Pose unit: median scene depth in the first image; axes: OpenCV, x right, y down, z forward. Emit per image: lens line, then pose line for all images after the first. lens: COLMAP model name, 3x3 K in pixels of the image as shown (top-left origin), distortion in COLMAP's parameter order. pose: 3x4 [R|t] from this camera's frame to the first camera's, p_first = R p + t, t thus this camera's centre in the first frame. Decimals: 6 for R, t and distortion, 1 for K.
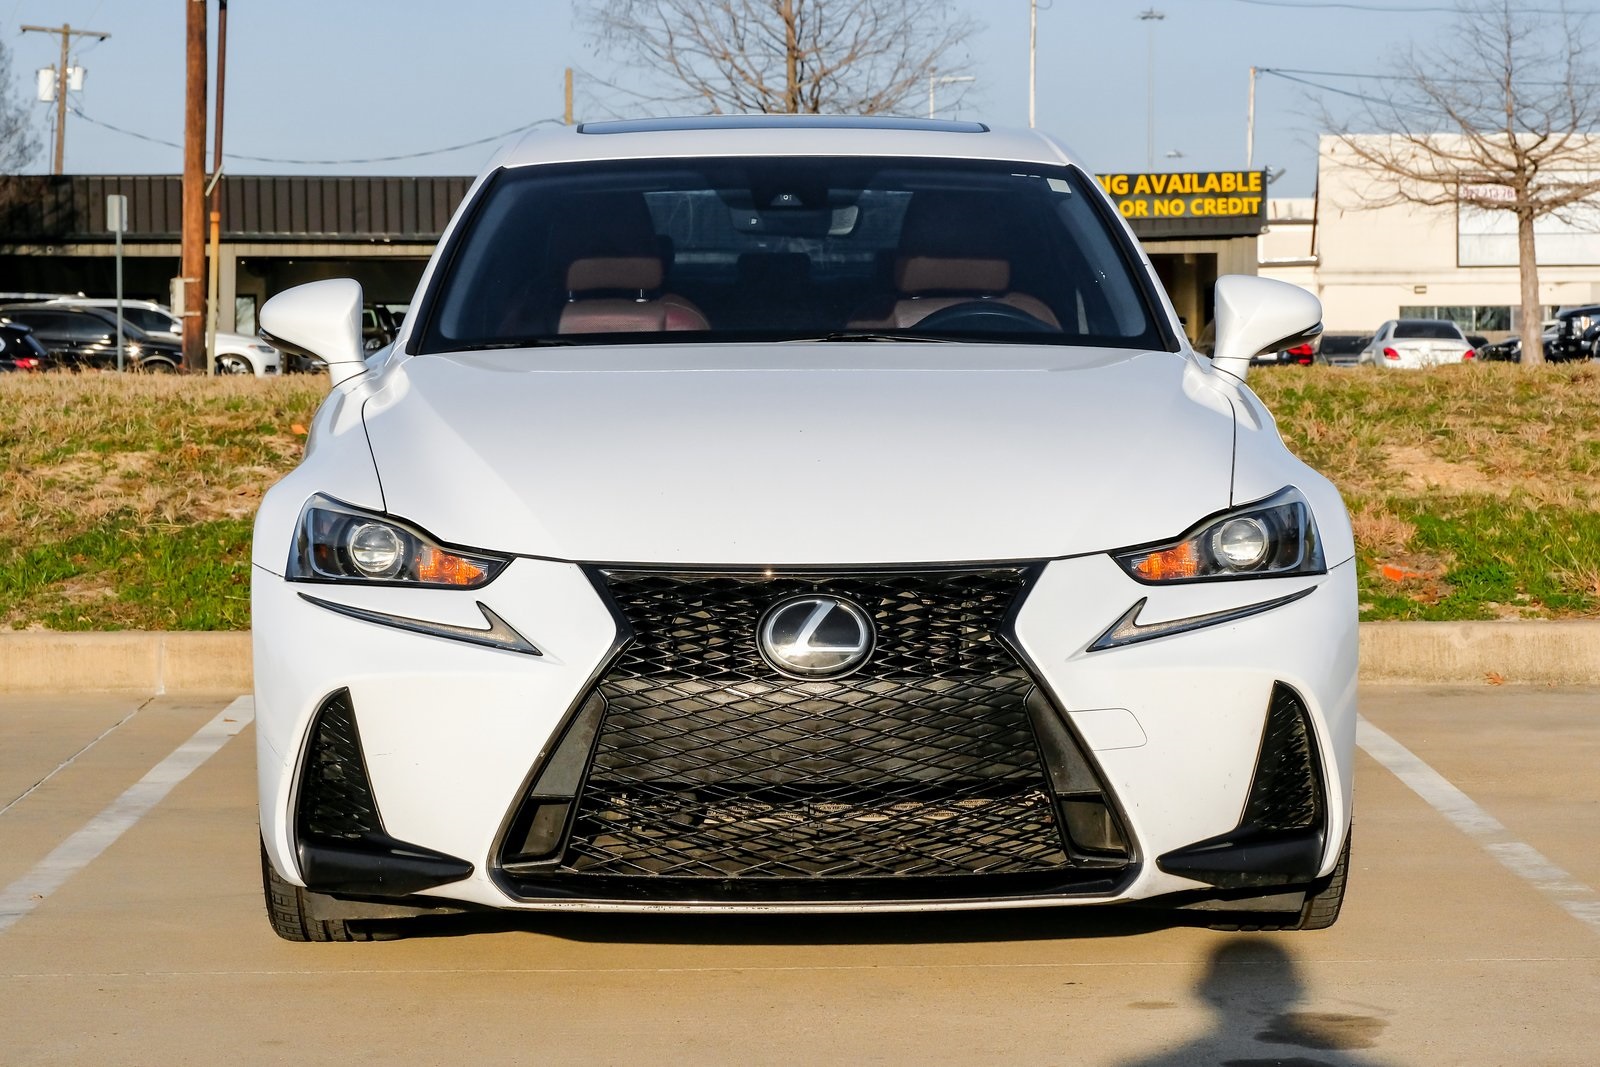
lens RADIAL K [[3952.6, 0, 822.0], [0, 3952.6, 538.5], [0, 0, 1]] dist [-0.006611, 1.048685]
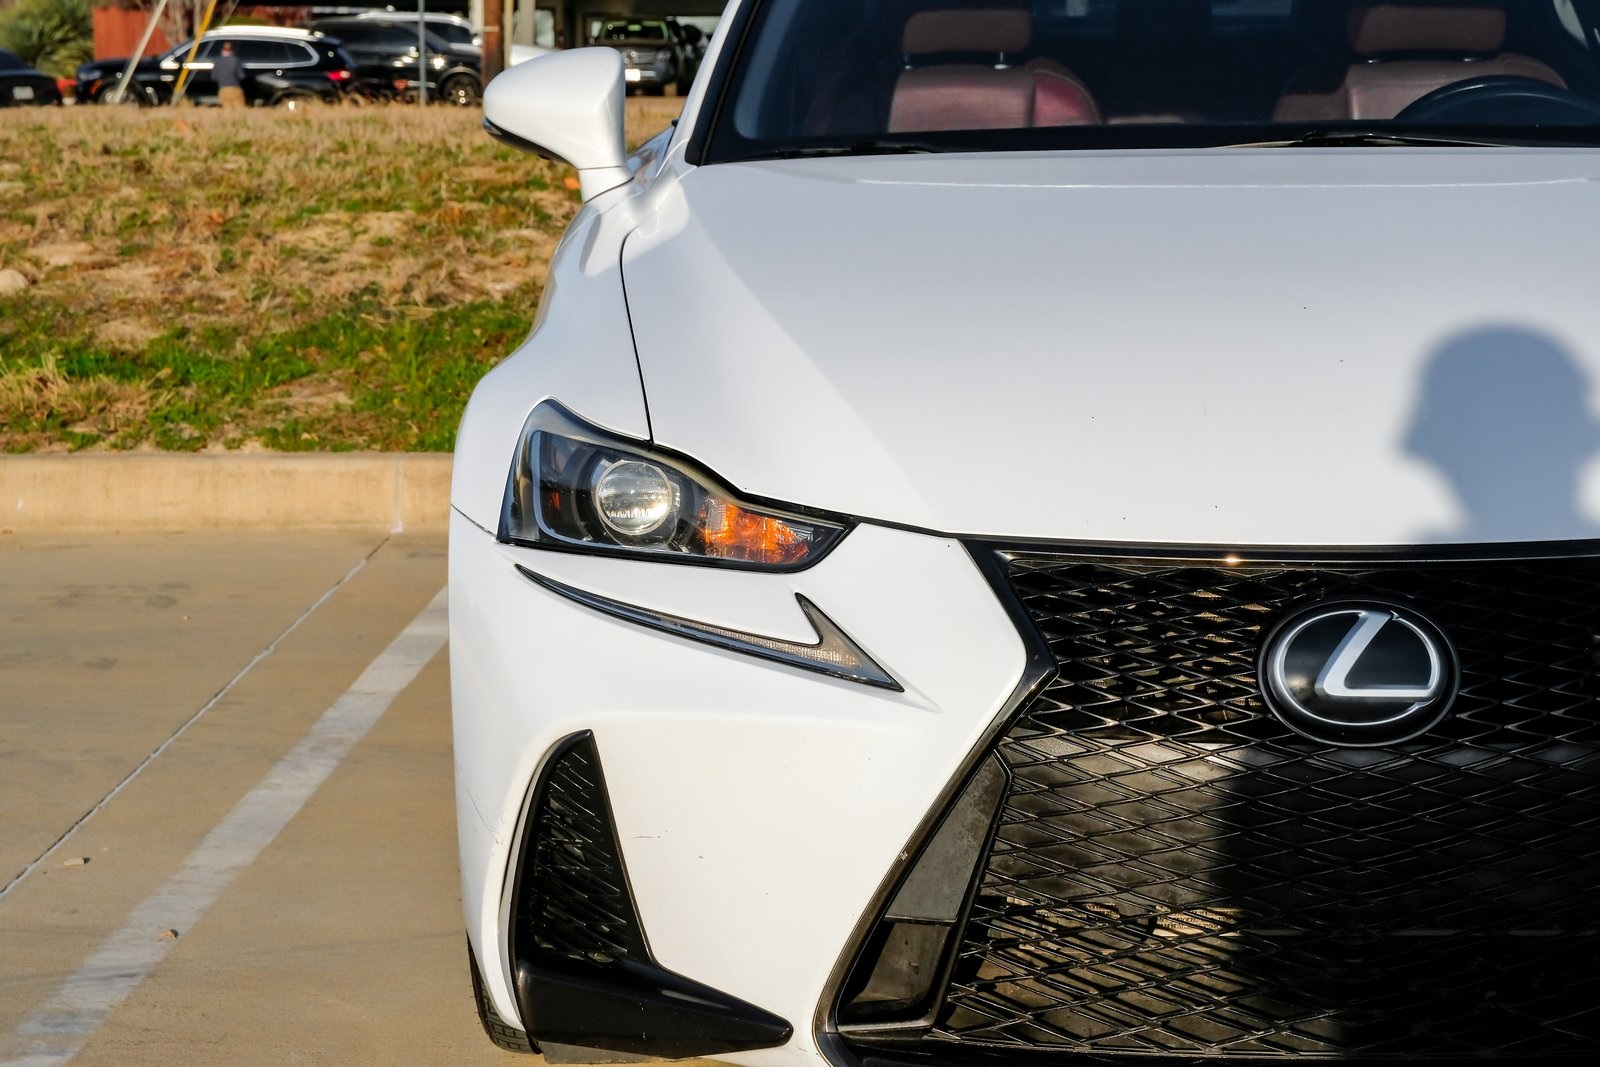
lens RADIAL K [[3705.8, 0, 800.0], [0, 3705.8, 533.5], [0, 0, 1]] dist [0.031305, 0.651551]
pose [[0.997042, 0.006000, -0.076620, -0.030445], [0.000146, 0.996798, 0.079964, -0.029351], [0.076855, -0.079739, 0.993849, 0.304172]]
